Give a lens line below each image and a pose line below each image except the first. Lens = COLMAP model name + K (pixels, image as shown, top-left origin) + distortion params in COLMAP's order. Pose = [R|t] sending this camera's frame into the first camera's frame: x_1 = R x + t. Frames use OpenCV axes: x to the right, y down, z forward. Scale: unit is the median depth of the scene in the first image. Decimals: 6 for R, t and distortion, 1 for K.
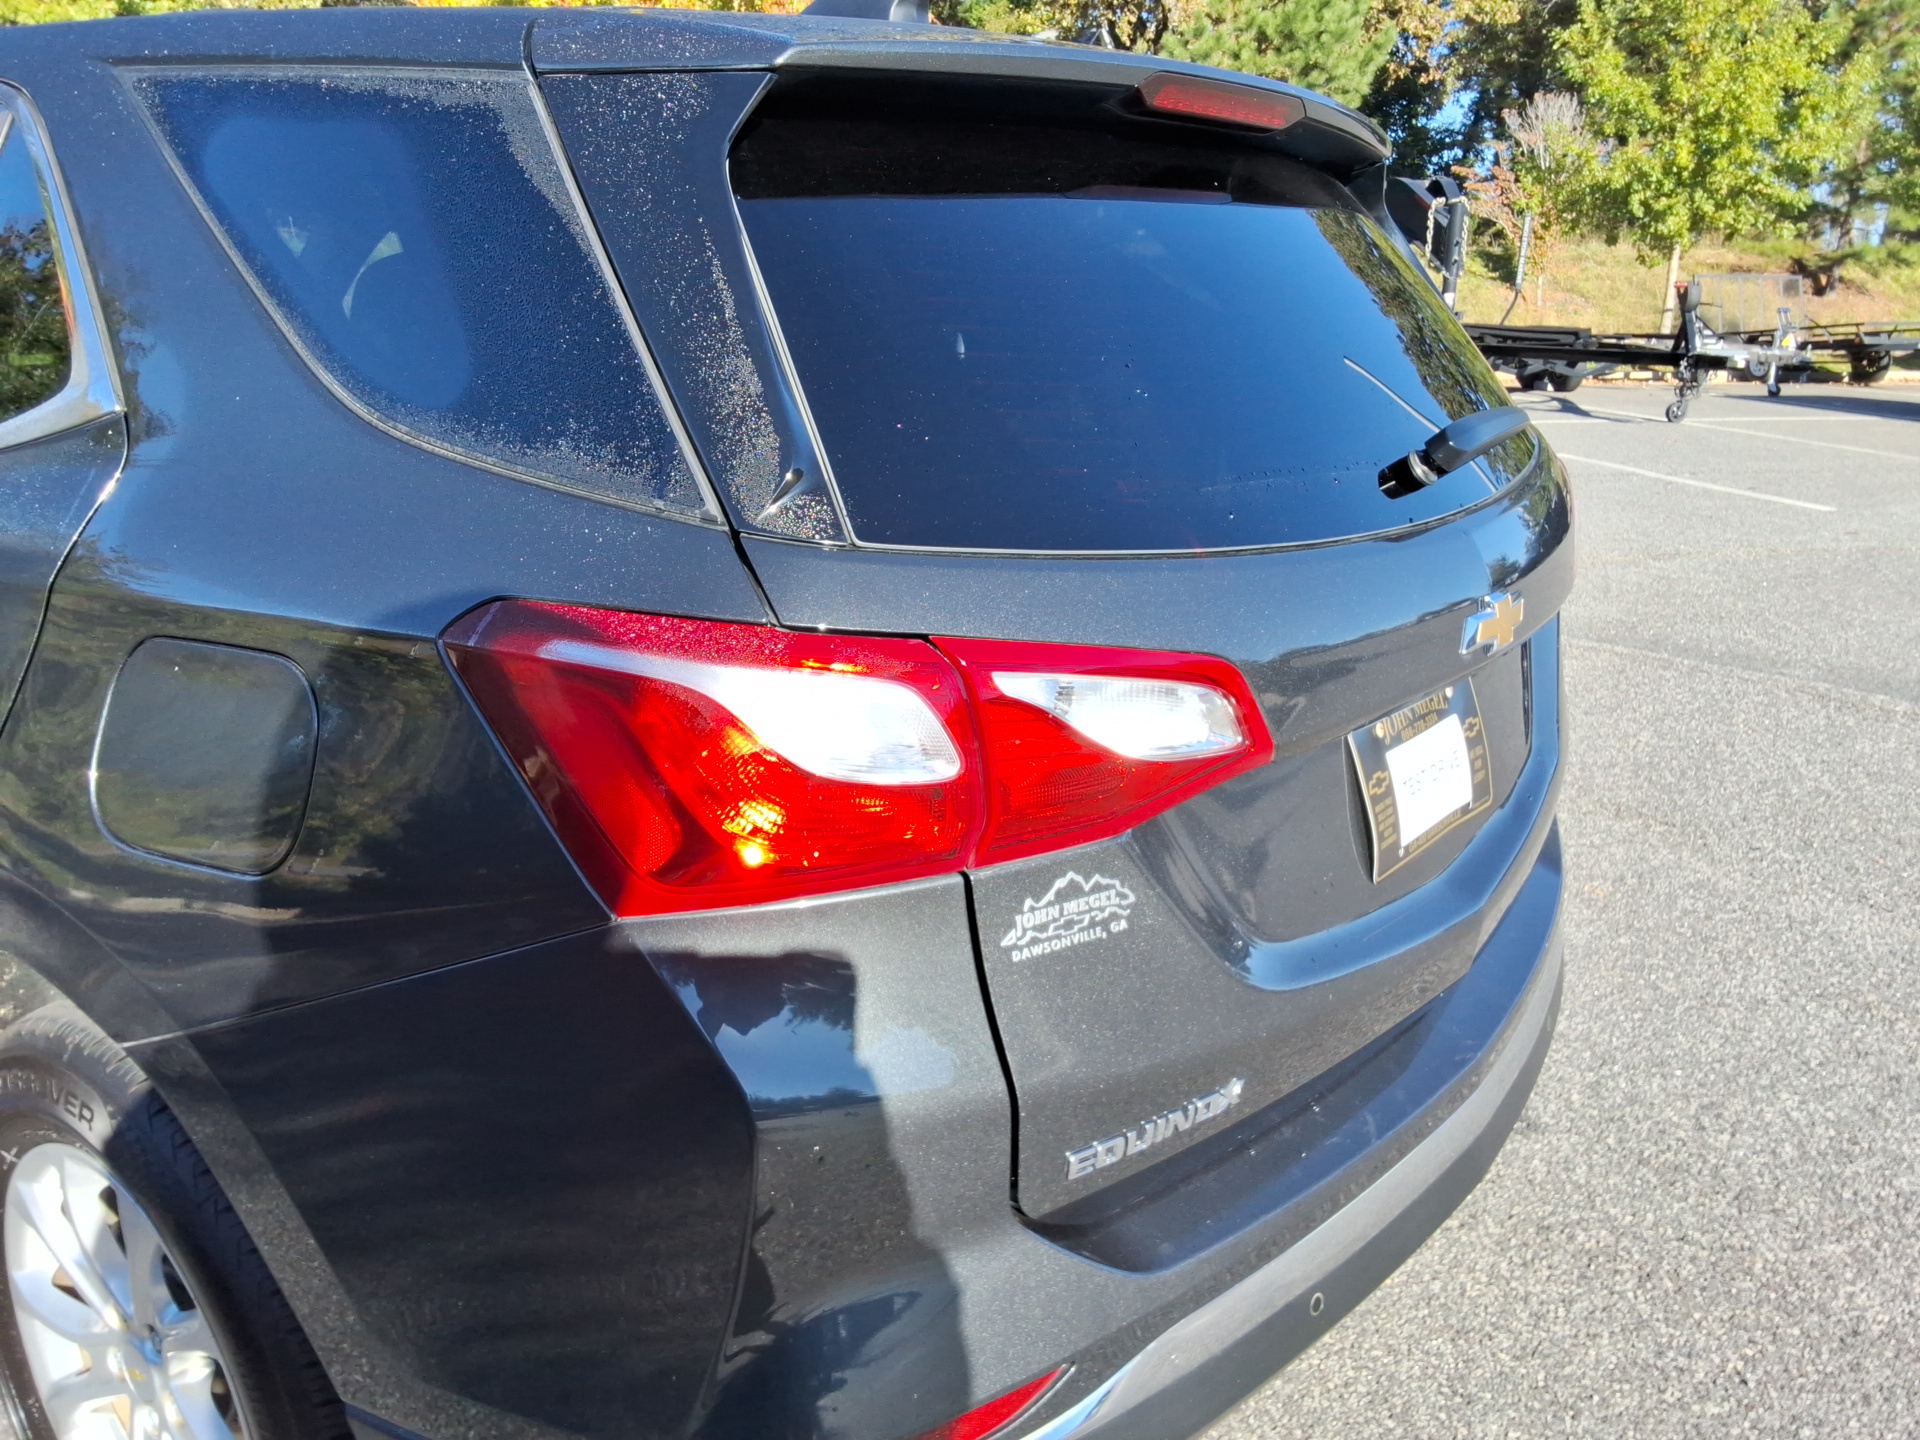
lens RADIAL K [[1568.7, 0, 995.1], [0, 1568.7, 718.2], [0, 0, 1]] dist [0.101627, -0.145955]
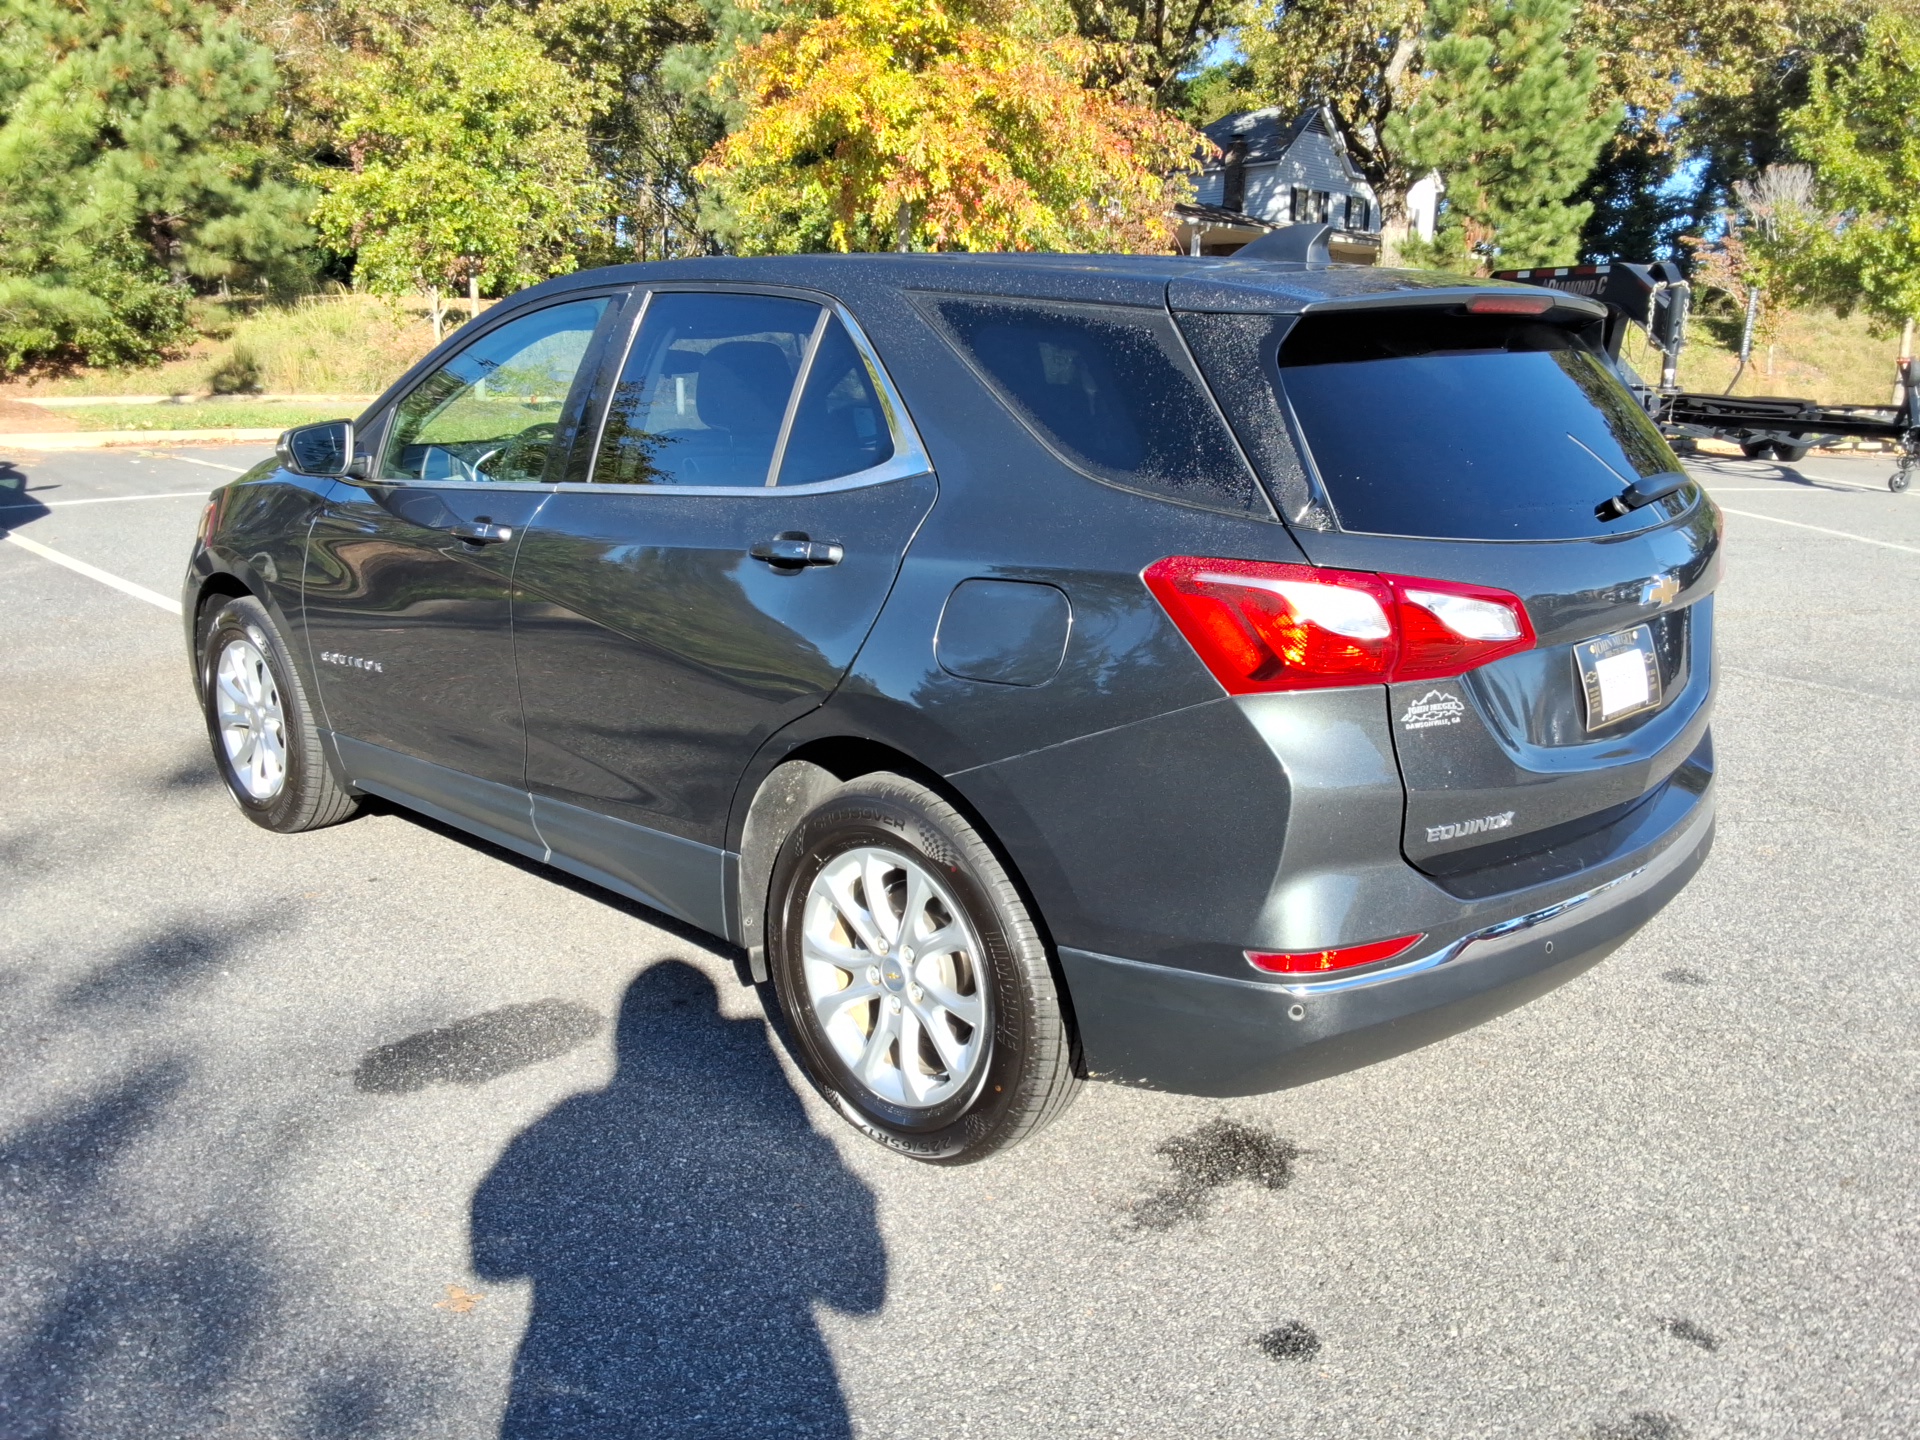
lens RADIAL K [[1568.7, 0, 989.7], [0, 1568.7, 714.6], [0, 0, 1]] dist [0.101627, -0.145955]
pose [[0.991657, 0.029818, -0.125405, -0.096918], [-0.034919, 0.998642, -0.038674, 0.082142], [0.124081, 0.042731, 0.991352, -0.407962]]
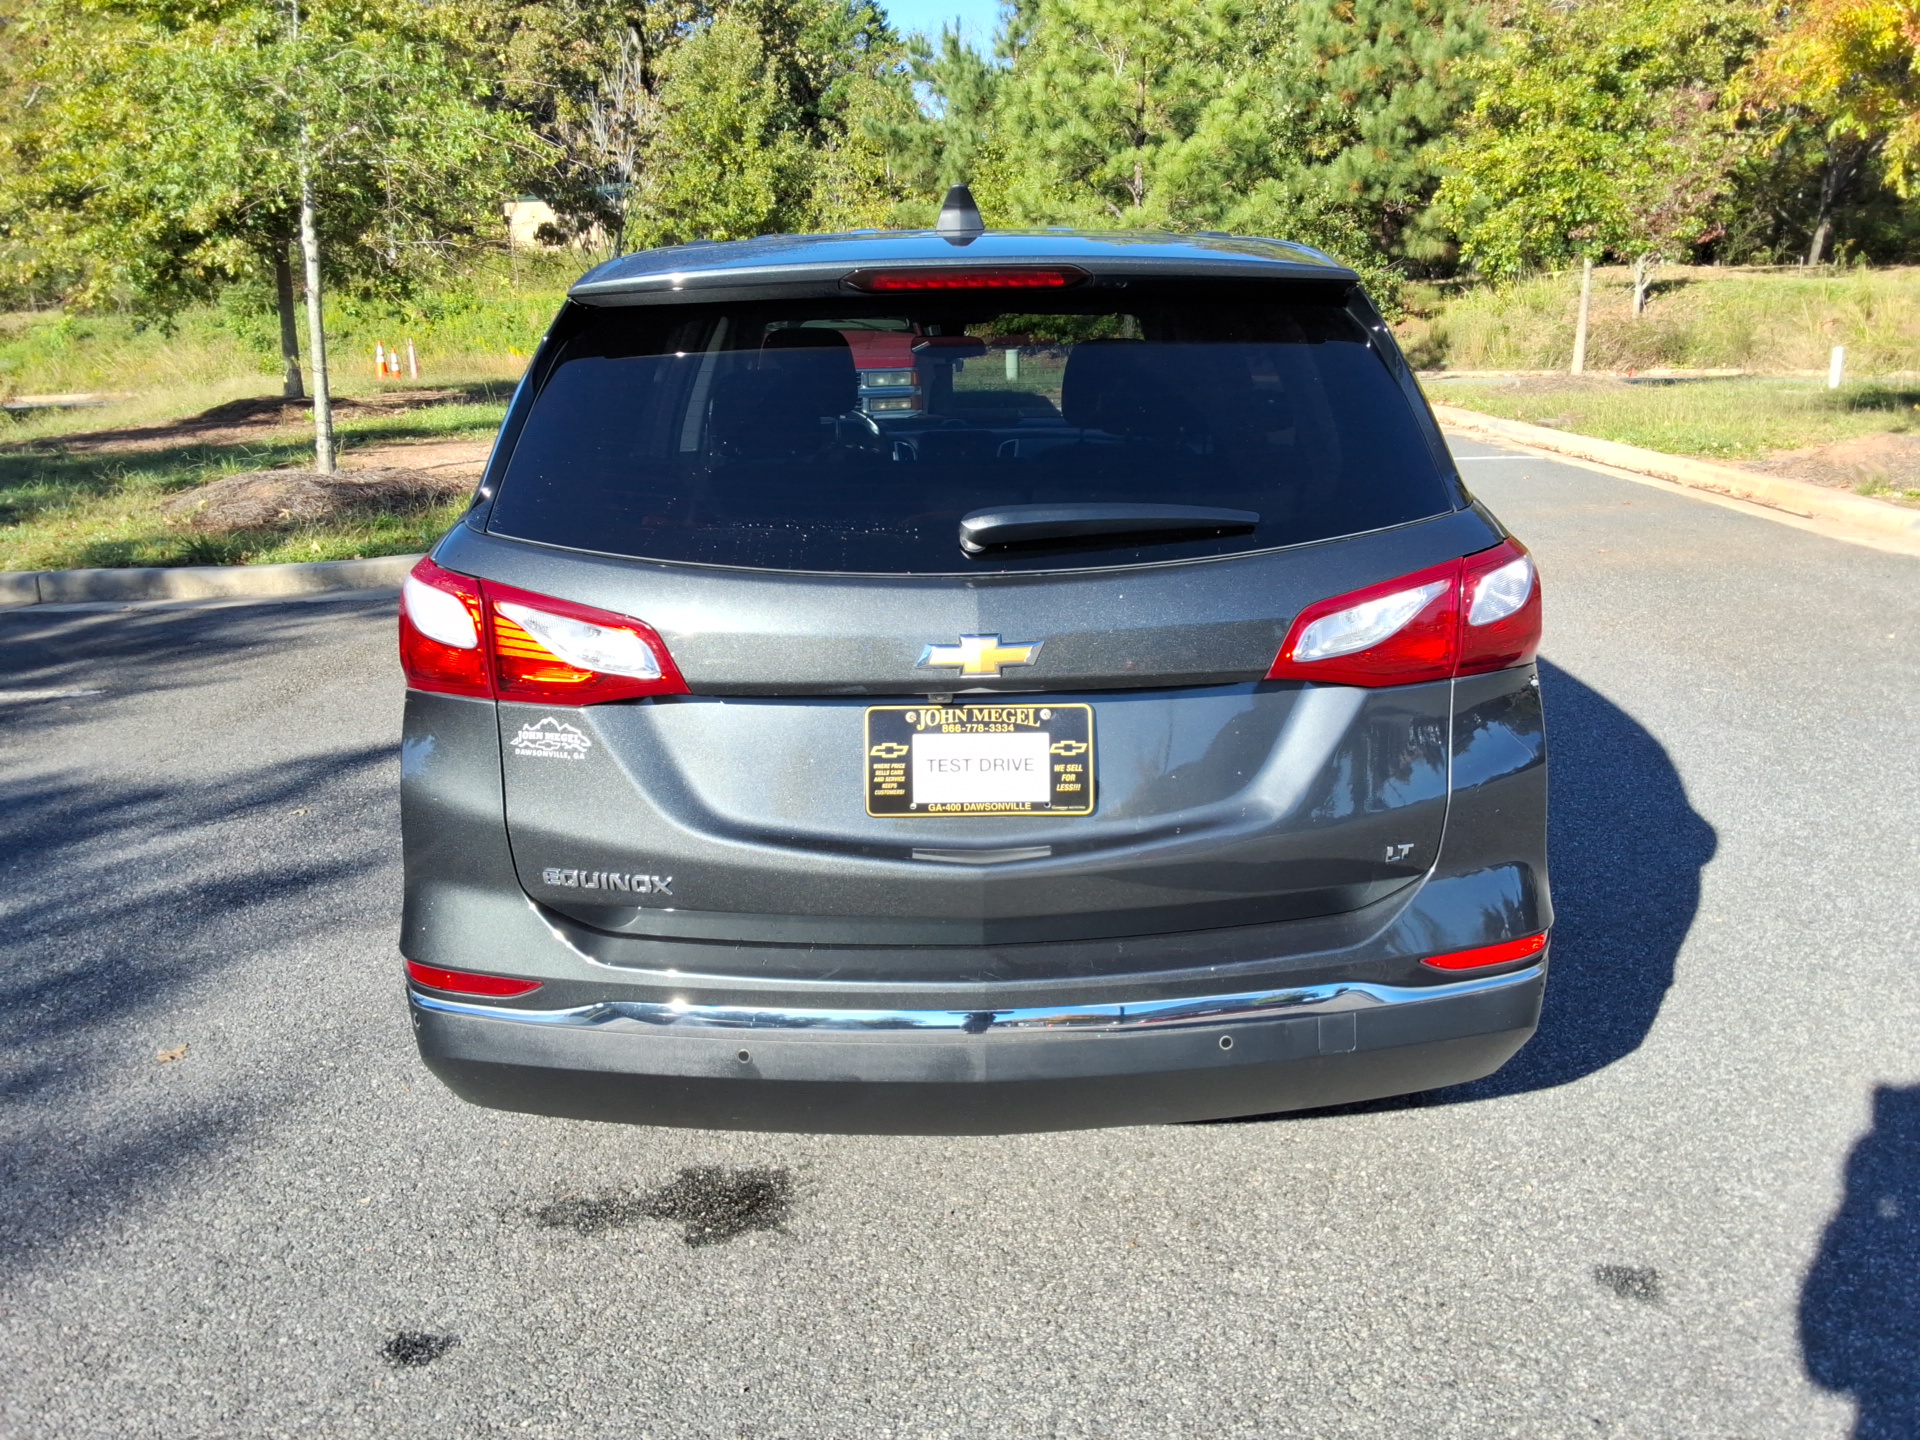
lens RADIAL K [[1568.7, 0, 944.0], [0, 1568.7, 710.2], [0, 0, 1]] dist [0.101627, -0.145955]
pose [[0.599641, 0.177714, -0.780287, 0.636979], [-0.198280, 0.977622, 0.070282, -0.048176], [0.775316, 0.112571, 0.621460, 0.067869]]
